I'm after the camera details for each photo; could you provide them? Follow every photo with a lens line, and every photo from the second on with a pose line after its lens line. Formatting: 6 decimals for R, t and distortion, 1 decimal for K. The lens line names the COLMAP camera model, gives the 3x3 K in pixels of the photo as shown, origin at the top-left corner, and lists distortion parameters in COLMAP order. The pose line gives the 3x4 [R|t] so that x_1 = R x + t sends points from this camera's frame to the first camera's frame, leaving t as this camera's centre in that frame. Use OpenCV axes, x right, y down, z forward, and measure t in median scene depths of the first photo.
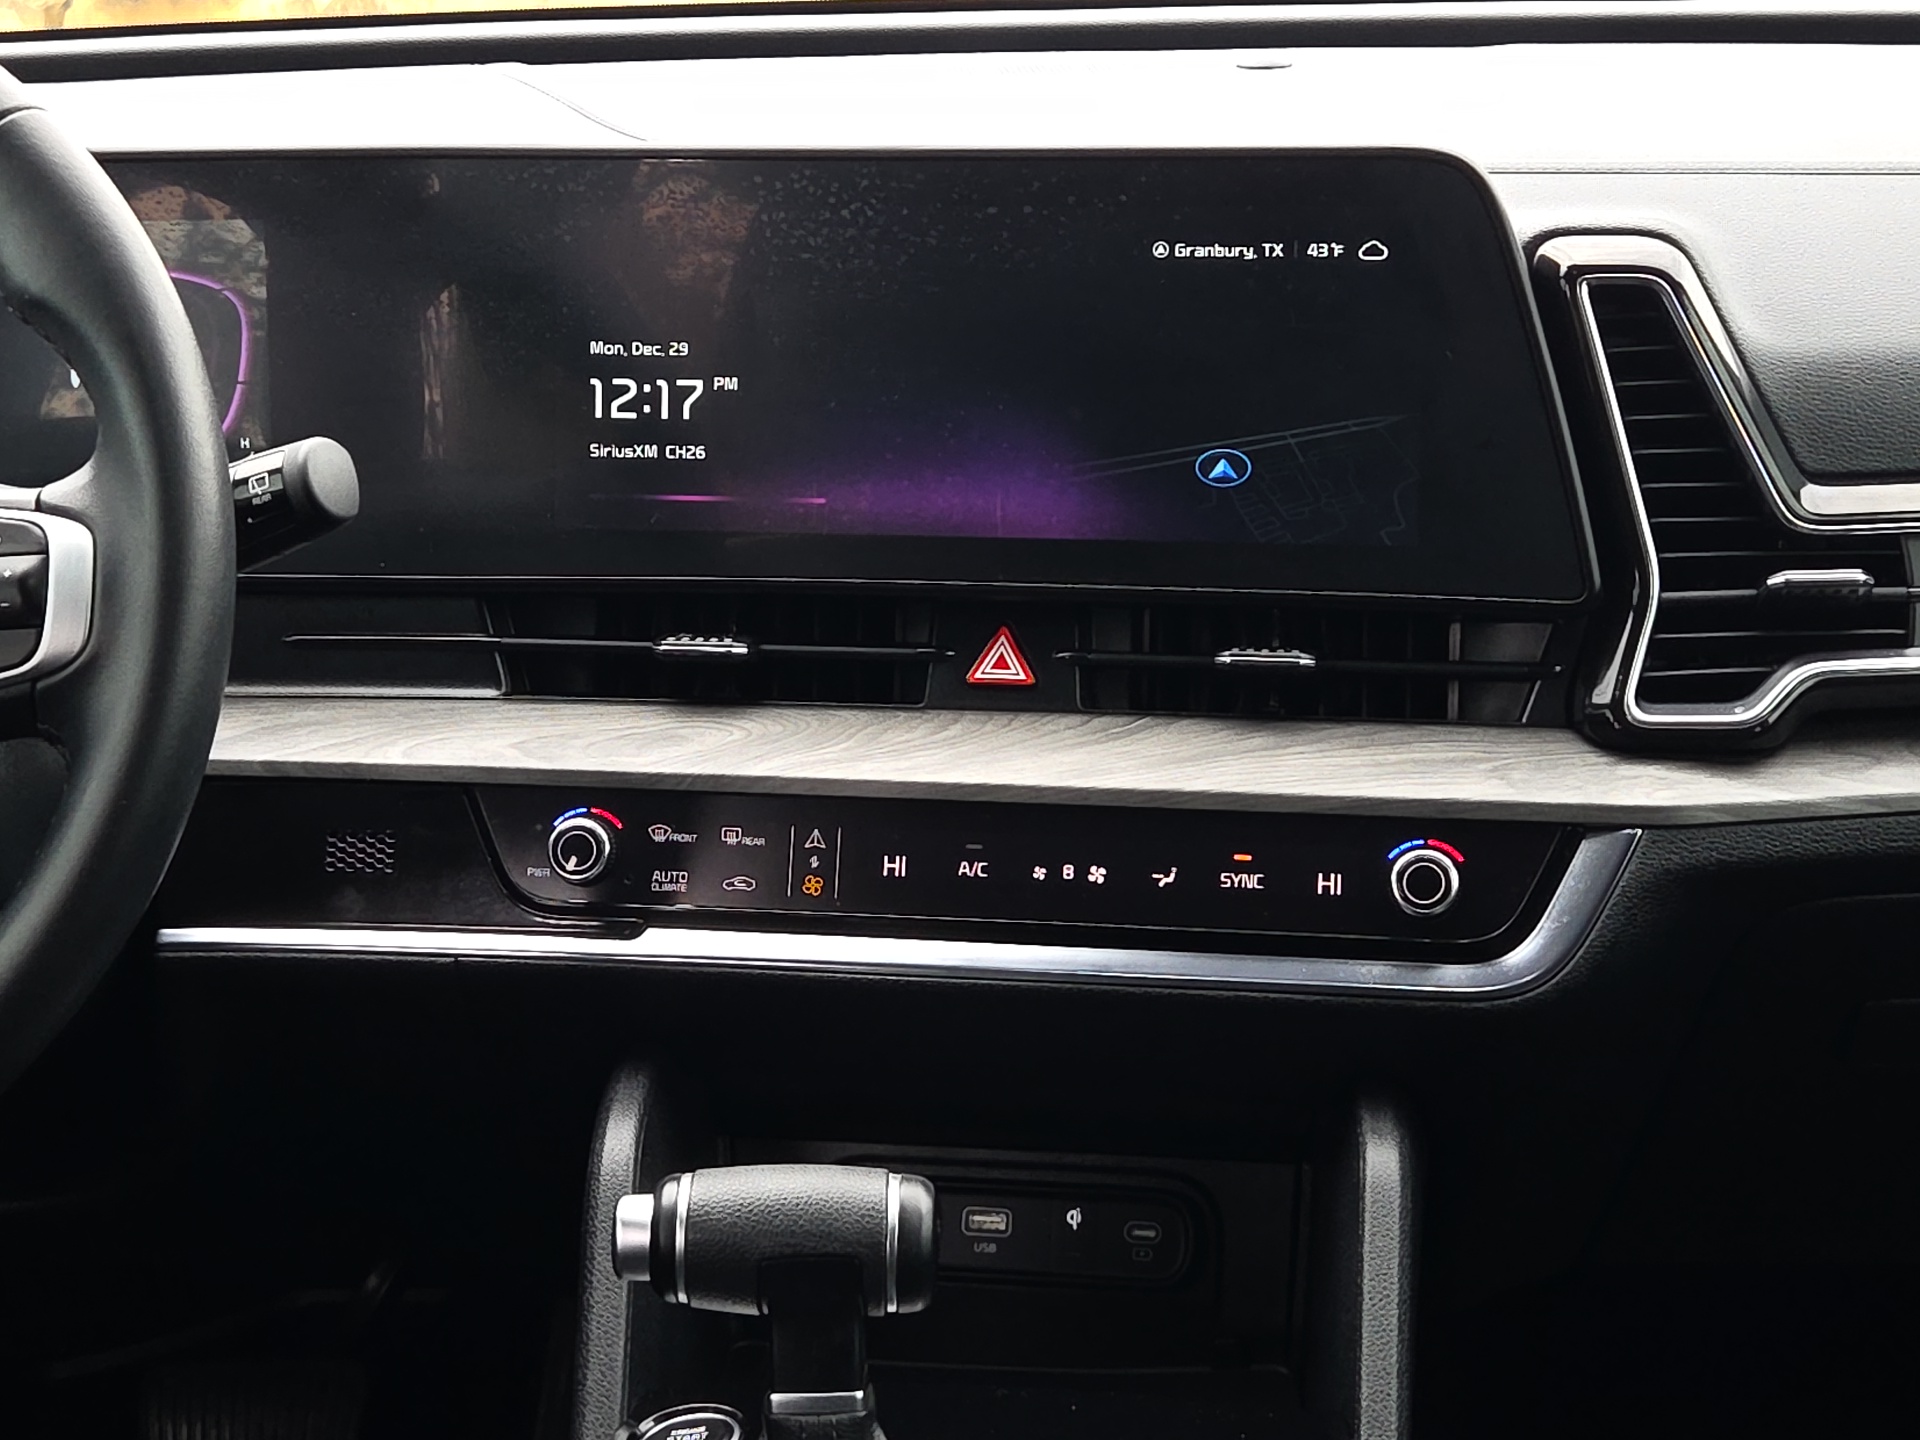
lens RADIAL K [[3166.8, 0, 960.5], [0, 3166.8, 684.8], [0, 0, 1]] dist [0.138556, -0.366844]
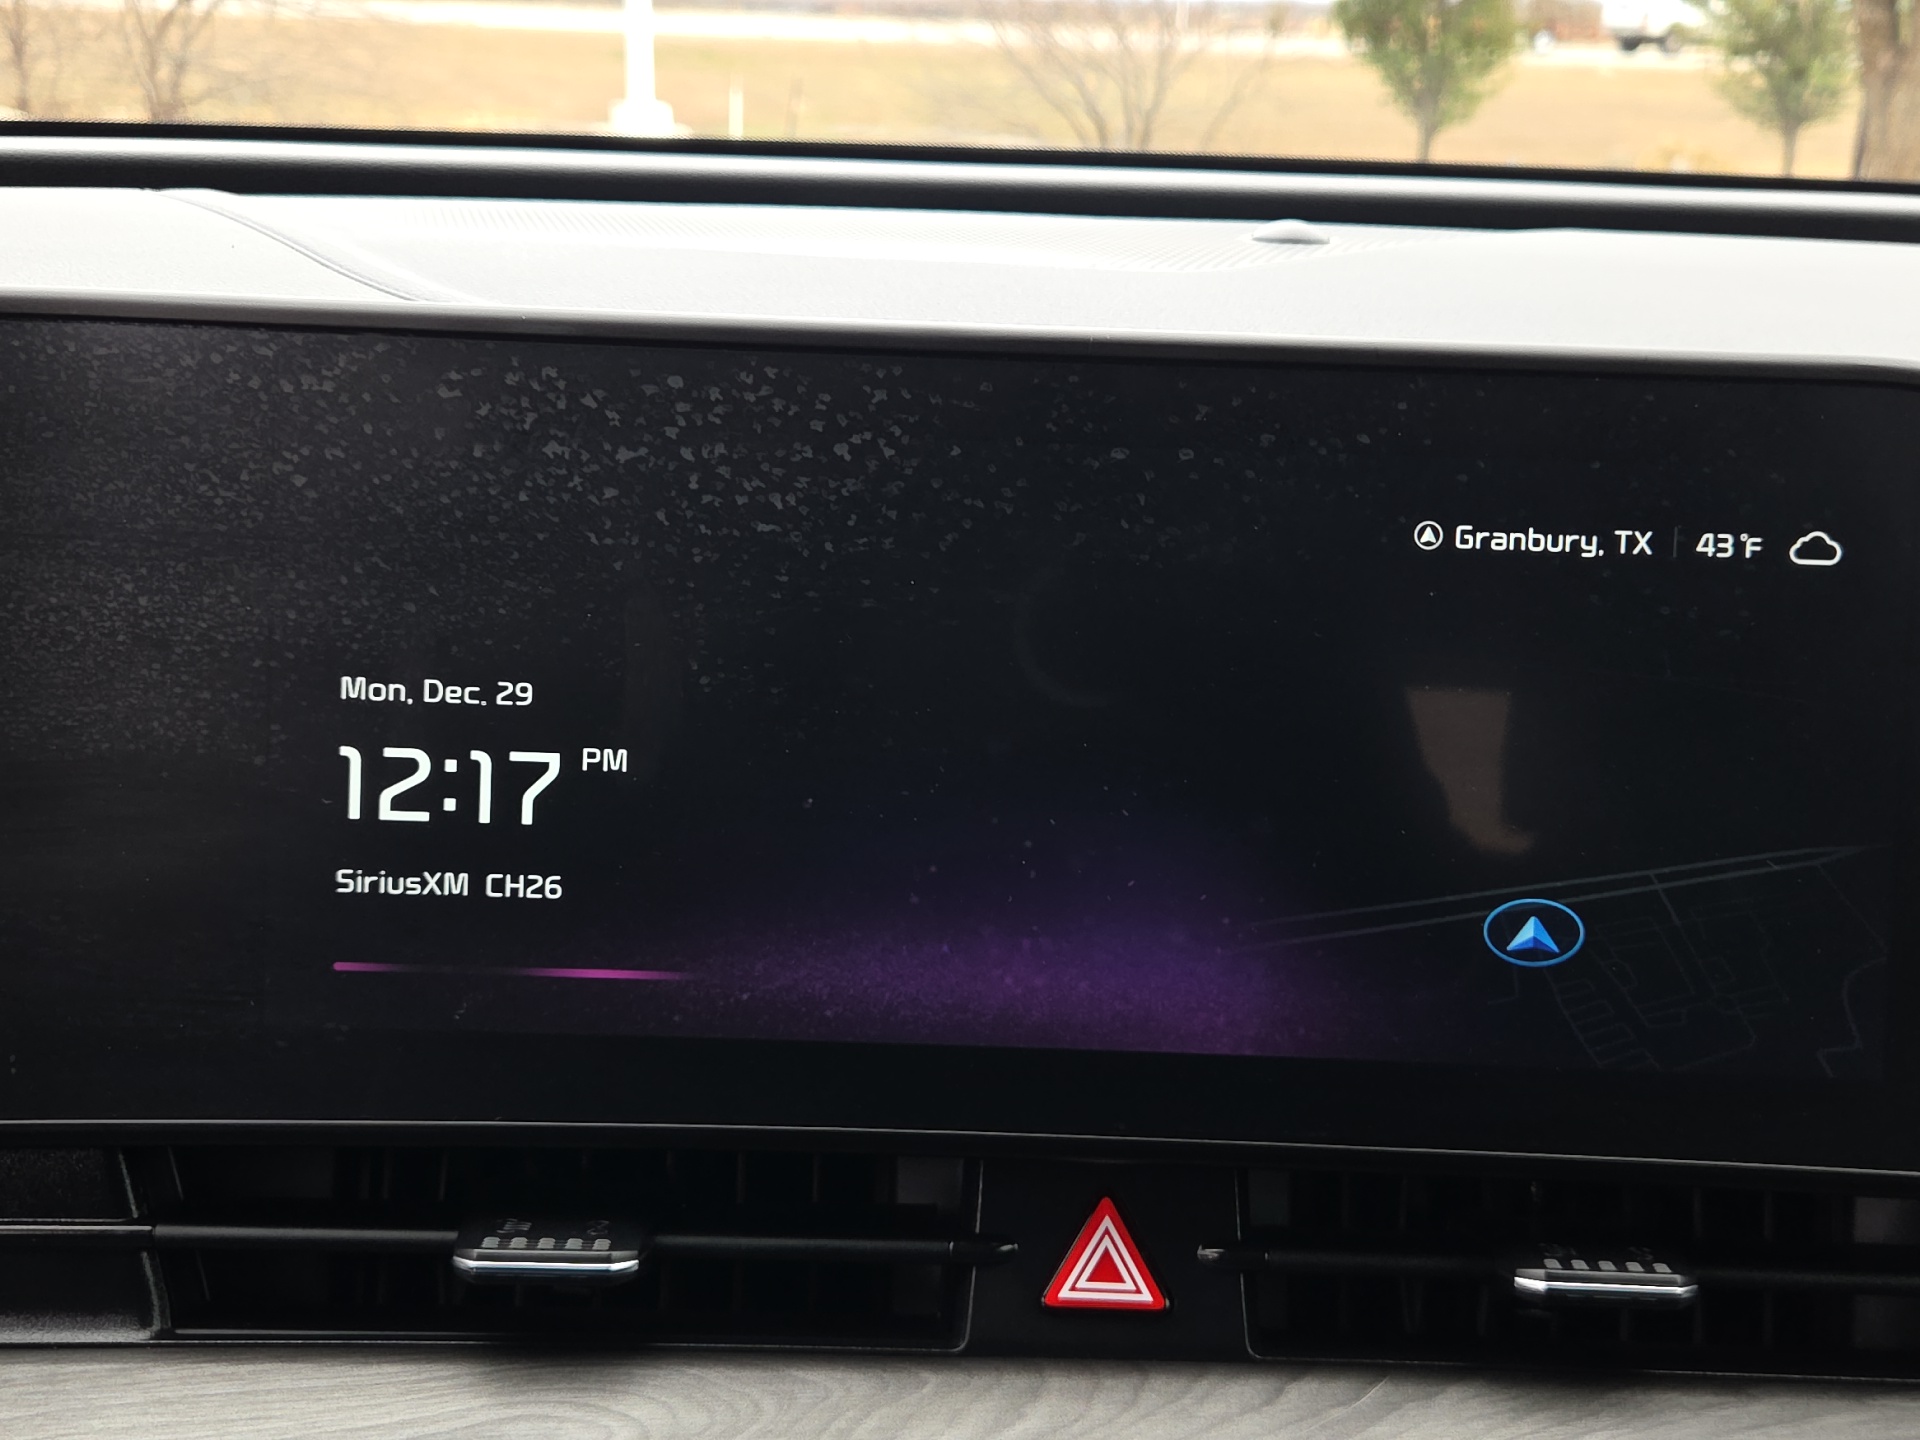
lens RADIAL K [[2291.9, 0, 983.2], [0, 2291.9, 677.6], [0, 0, 1]] dist [0.092413, -0.170486]
pose [[0.983453, 0.009744, 0.180899, -0.082837], [-0.005935, 0.999749, -0.021587, -0.102520], [-0.181064, 0.020156, 0.983265, 0.619216]]
